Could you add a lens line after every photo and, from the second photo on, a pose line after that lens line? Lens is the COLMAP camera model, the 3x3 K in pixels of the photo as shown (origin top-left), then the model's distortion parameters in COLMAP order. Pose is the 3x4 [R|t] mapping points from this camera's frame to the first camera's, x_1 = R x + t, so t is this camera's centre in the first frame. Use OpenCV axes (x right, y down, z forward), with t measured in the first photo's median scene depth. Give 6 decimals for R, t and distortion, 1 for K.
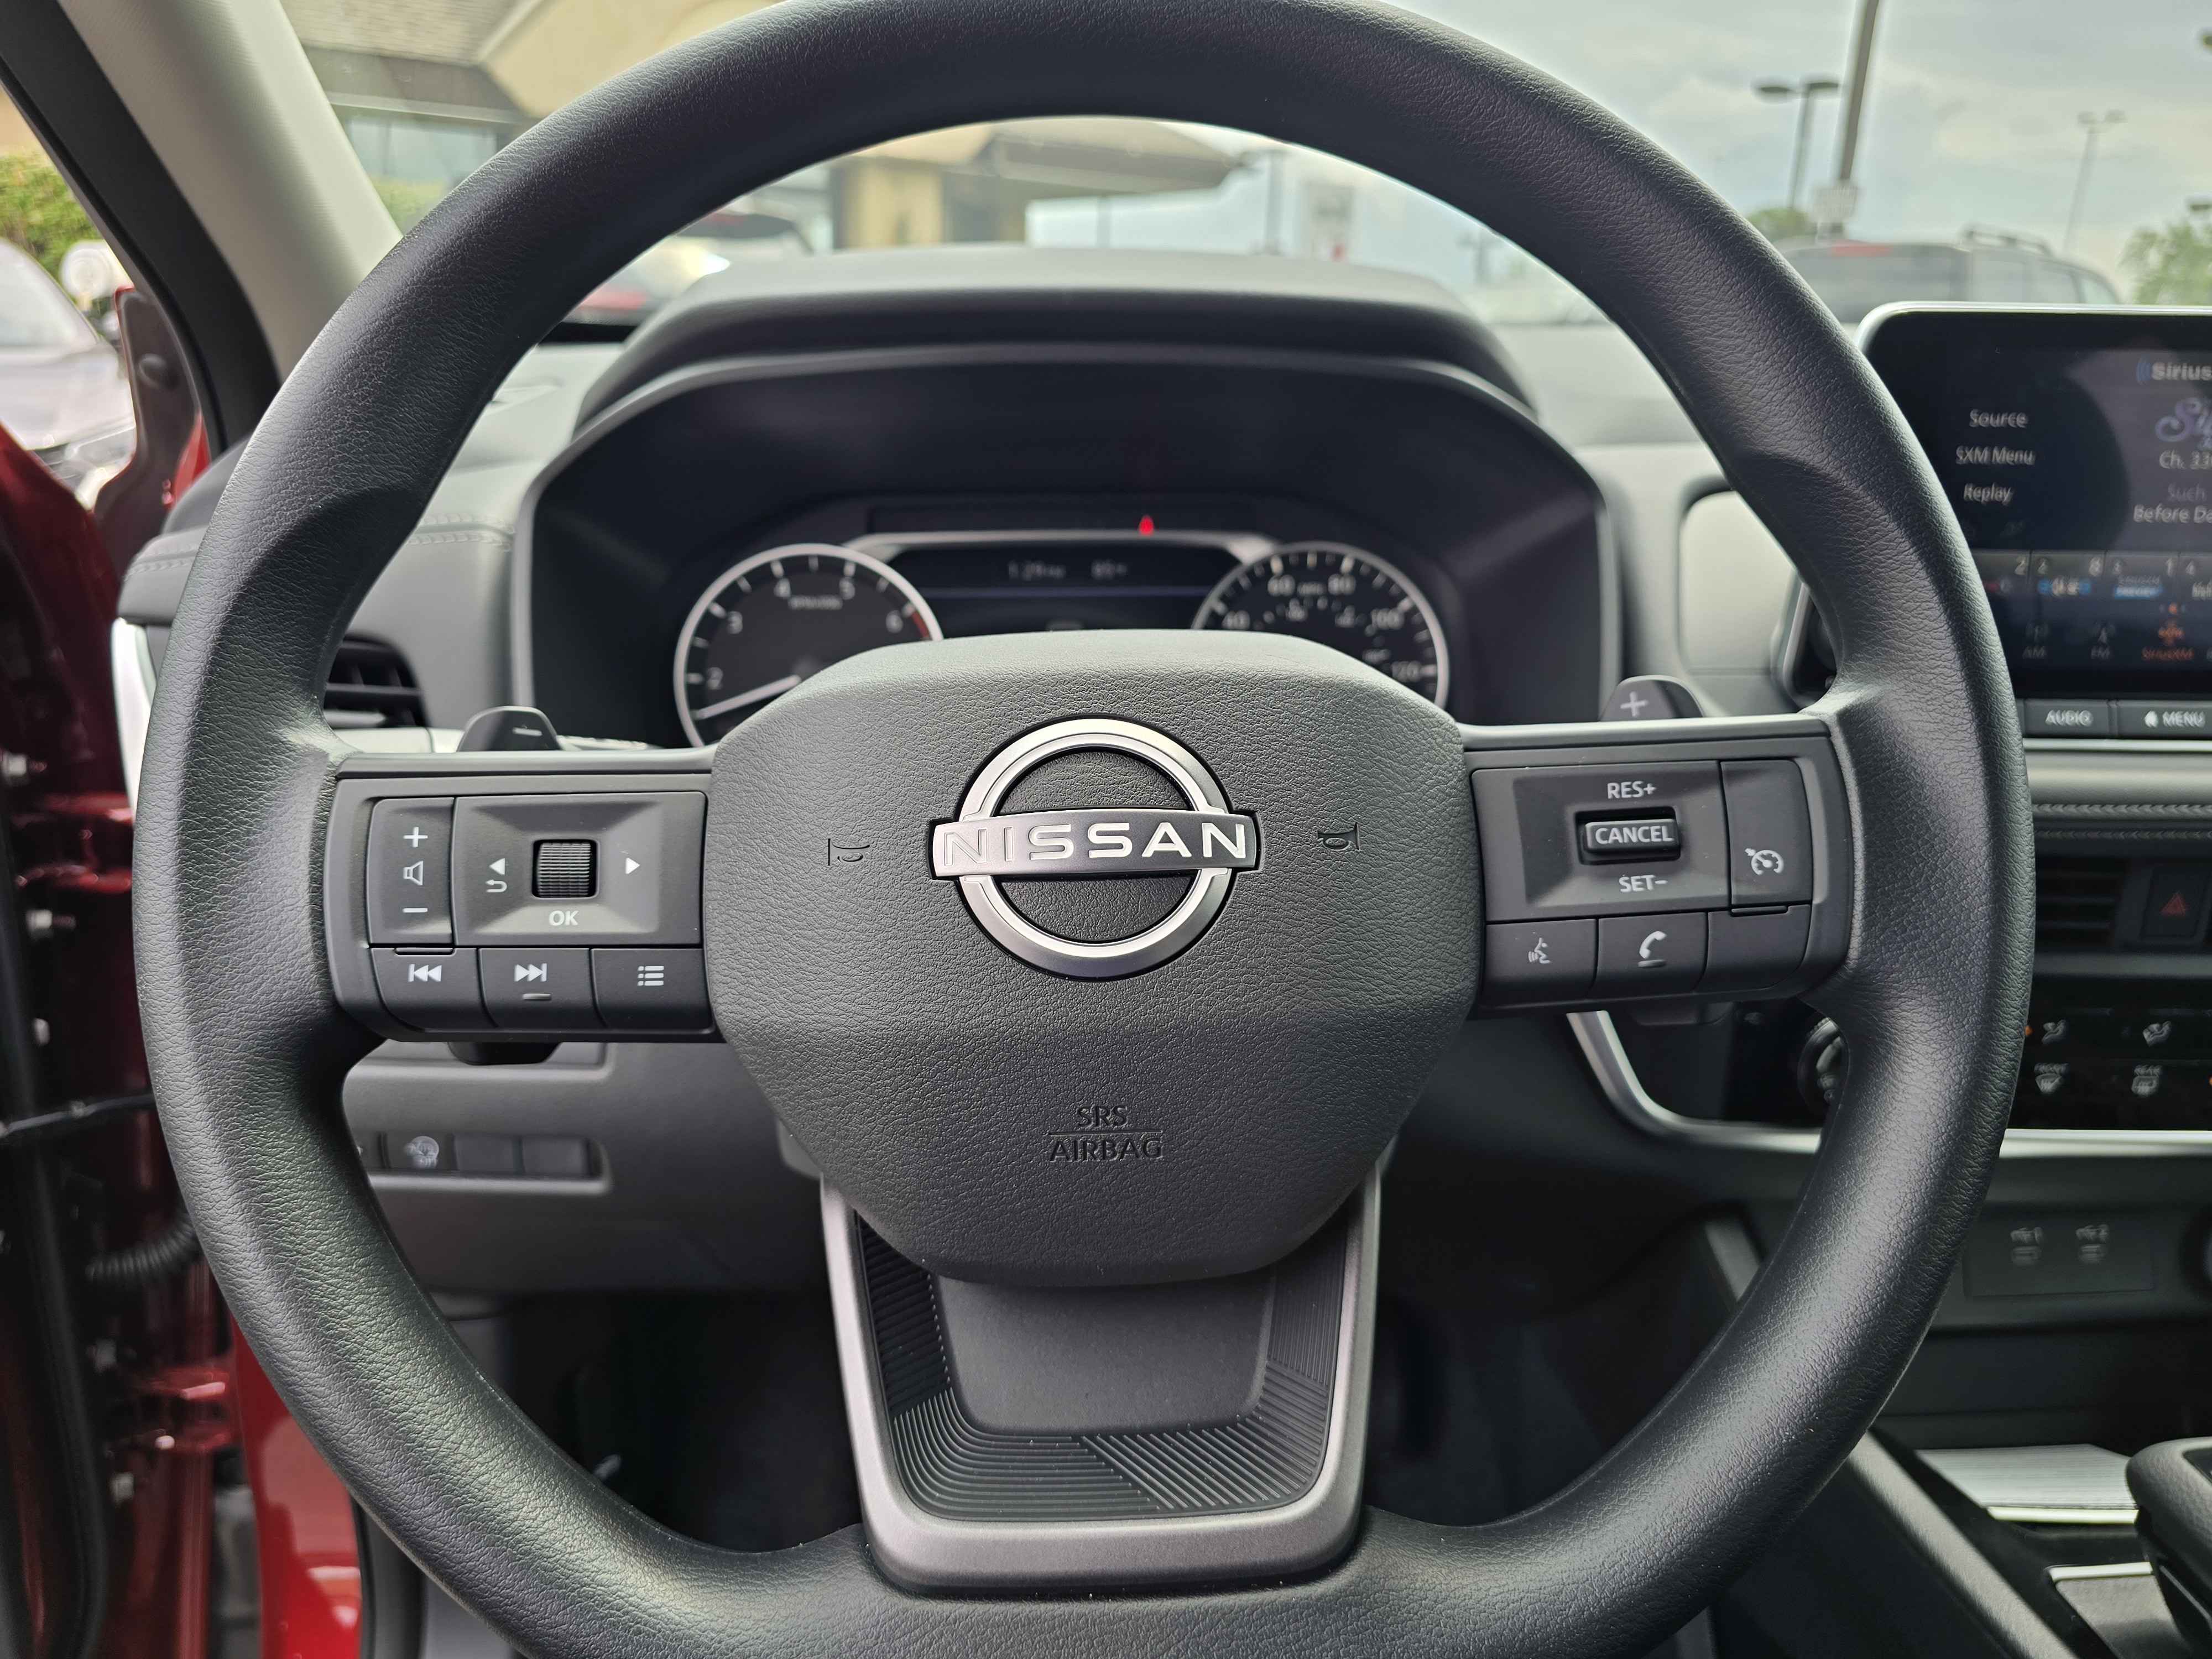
lens RADIAL K [[1536.2, 0, 1099.9], [0, 1536.2, 832.1], [0, 0, 1]] dist [0.015721, -0.043424]
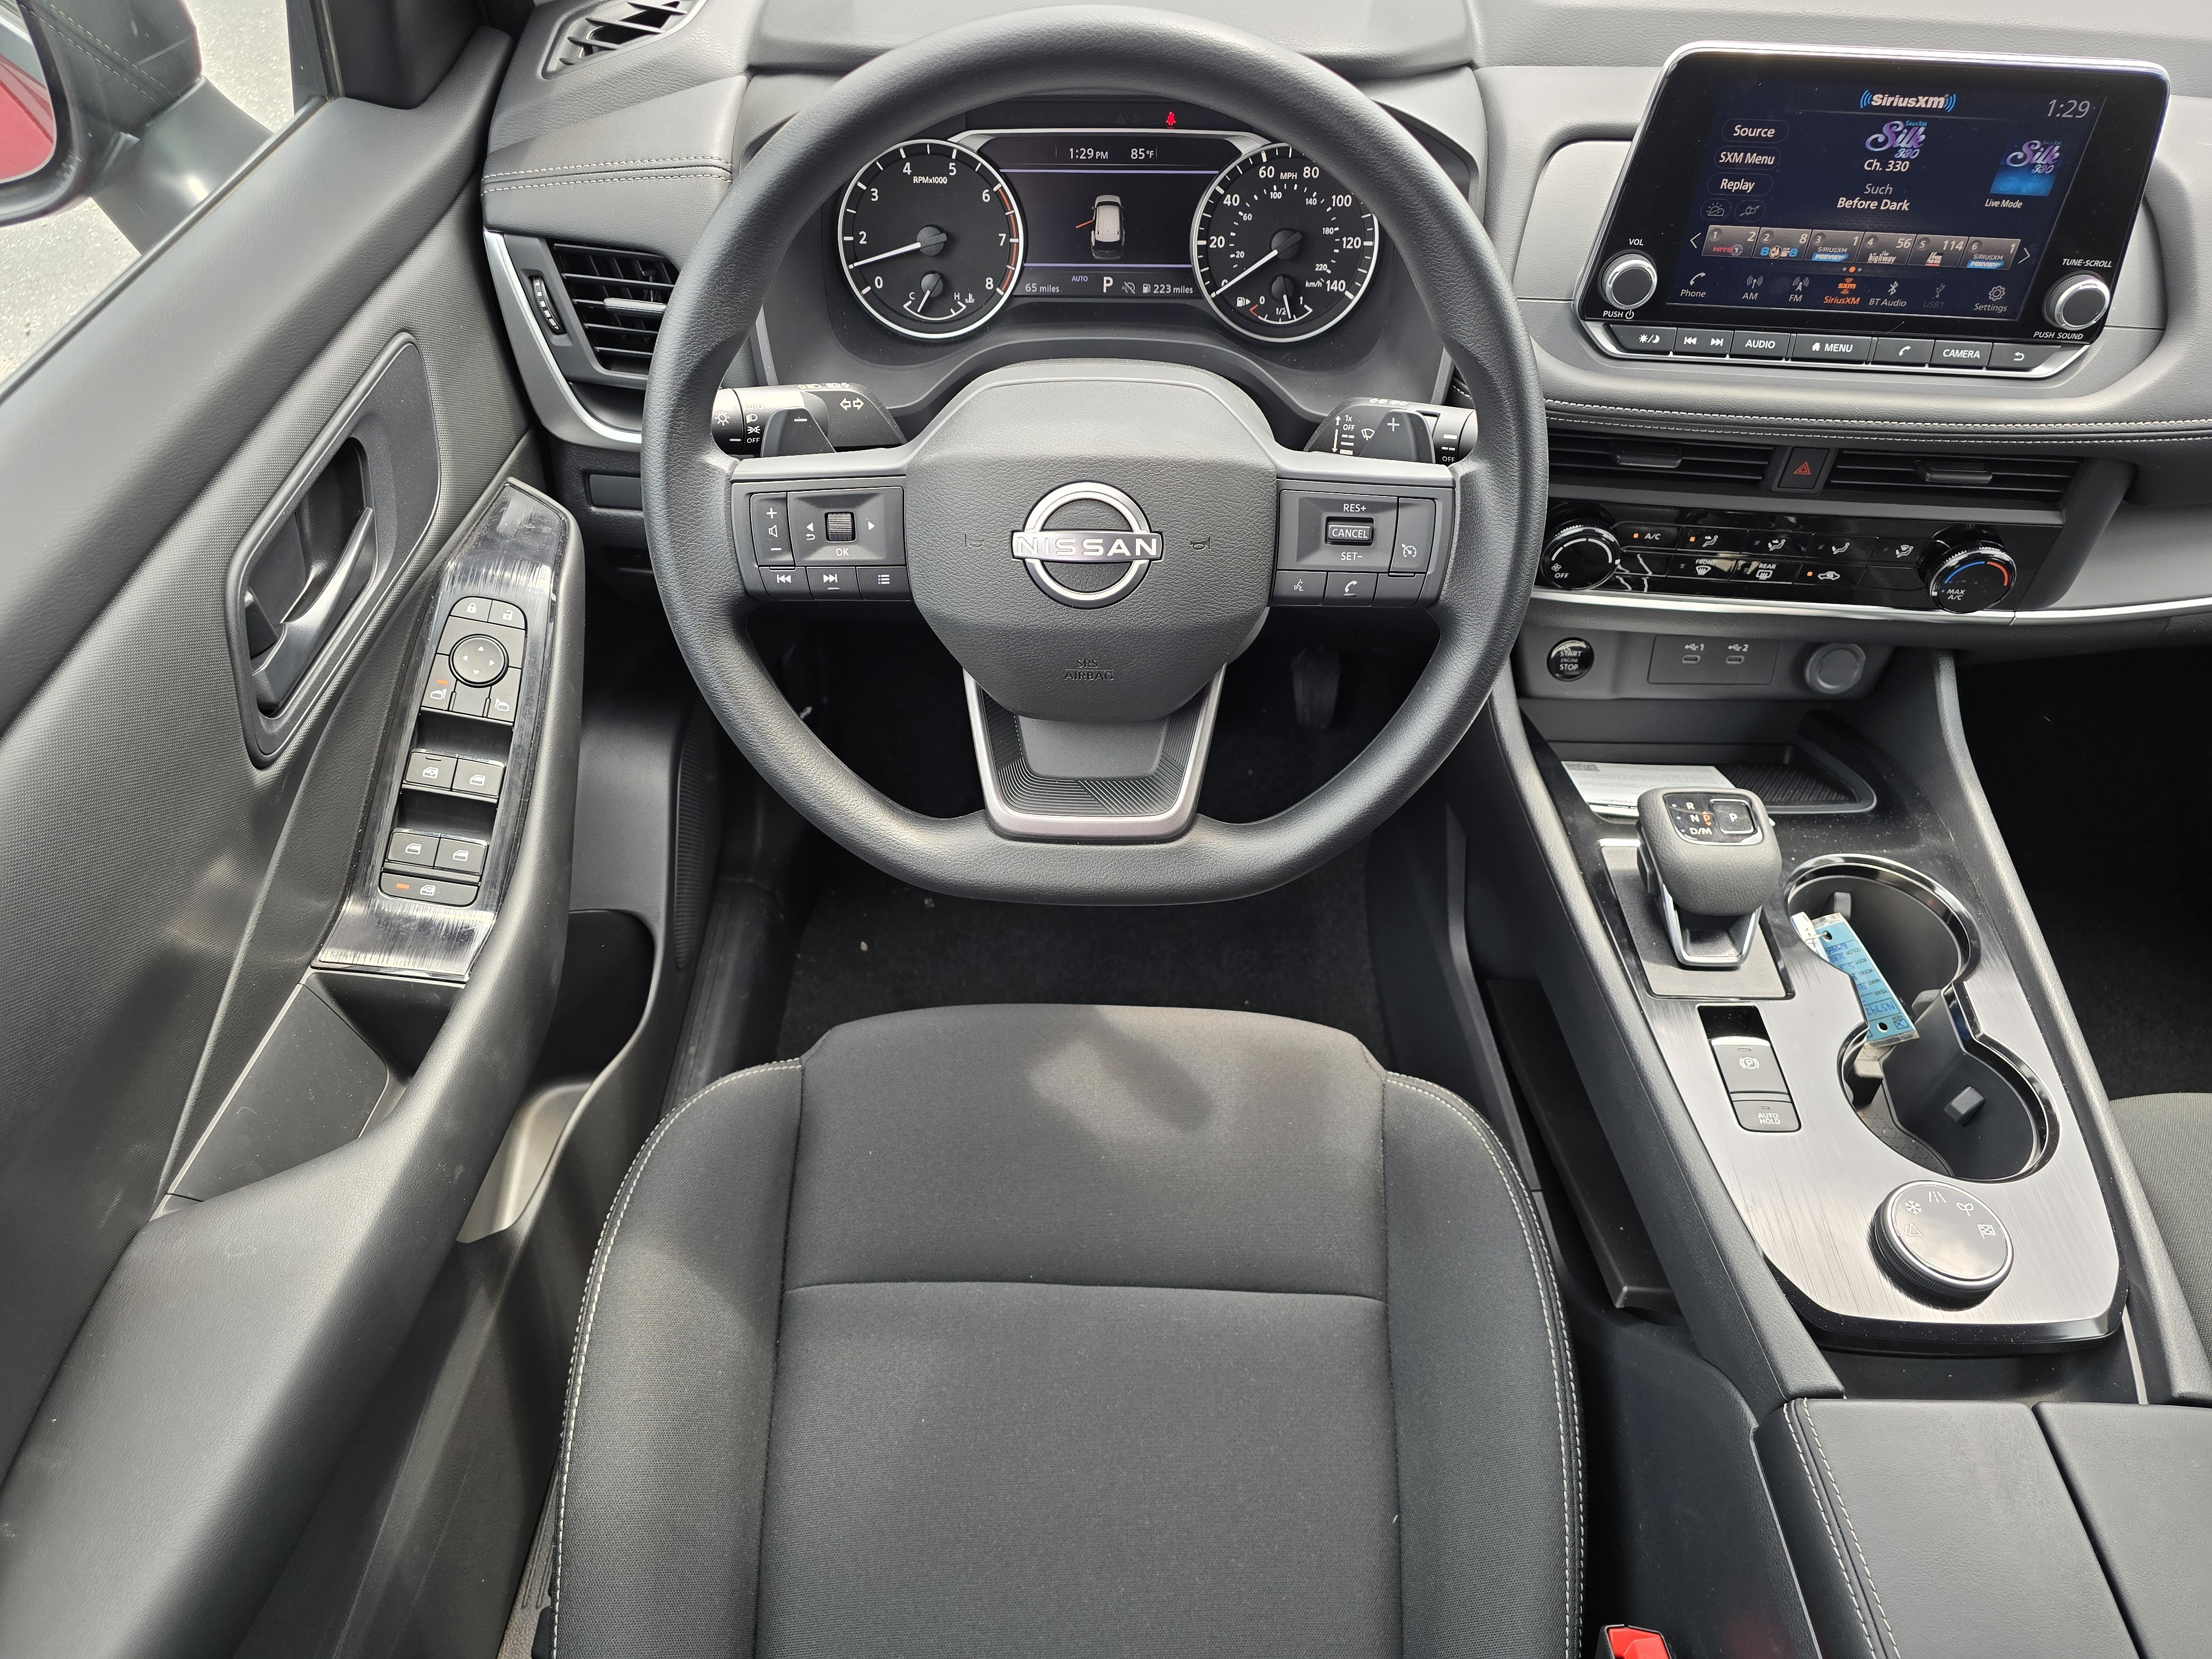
lens RADIAL K [[1493.5, 0, 1102.6], [0, 1493.5, 833.8], [0, 0, 1]] dist [0.048826, -0.052842]
pose [[0.997984, 0.049955, -0.039146, 0.112629], [-0.024565, 0.872774, 0.487506, -0.619643], [0.058519, -0.485561, 0.872242, -0.976517]]
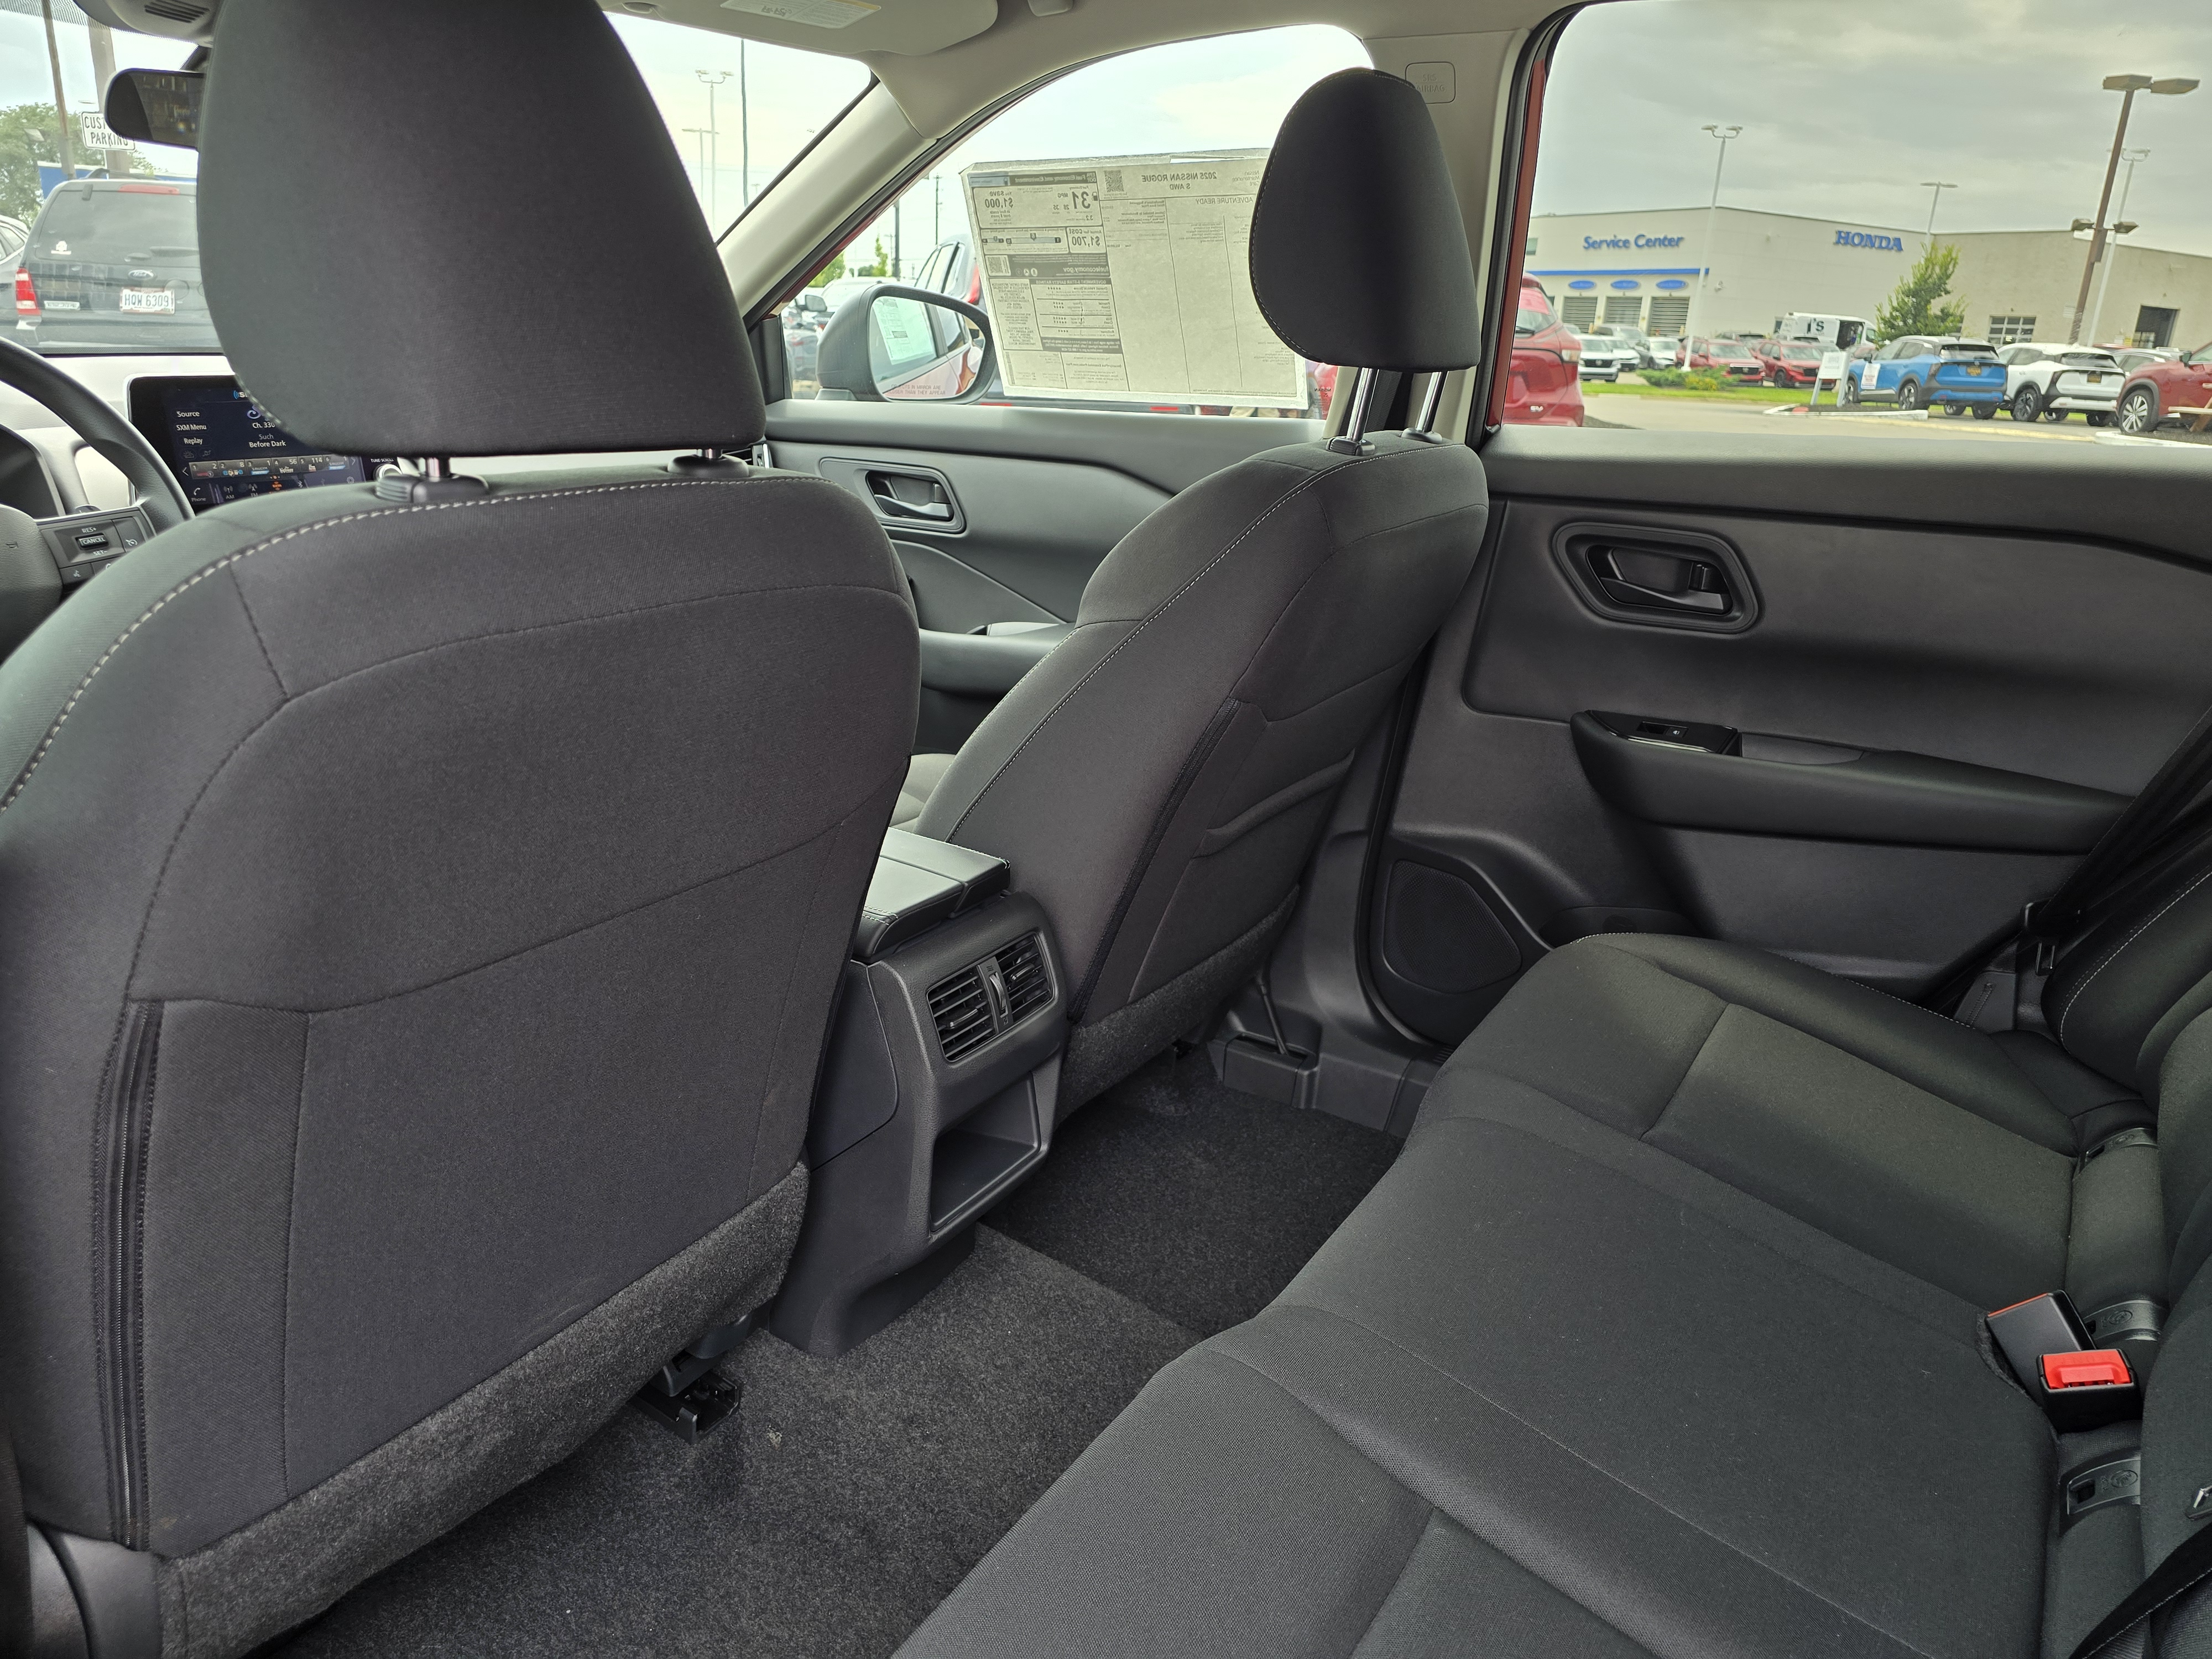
lens RADIAL K [[1493.5, 0, 1102.6], [0, 1493.5, 833.8], [0, 0, 1]] dist [0.048826, -0.052842]
pose [[0.575273, -0.260102, 0.775505, -1.319123], [0.219221, 0.962437, 0.160179, 0.654676], [-0.788038, 0.077860, 0.610684, -3.235542]]
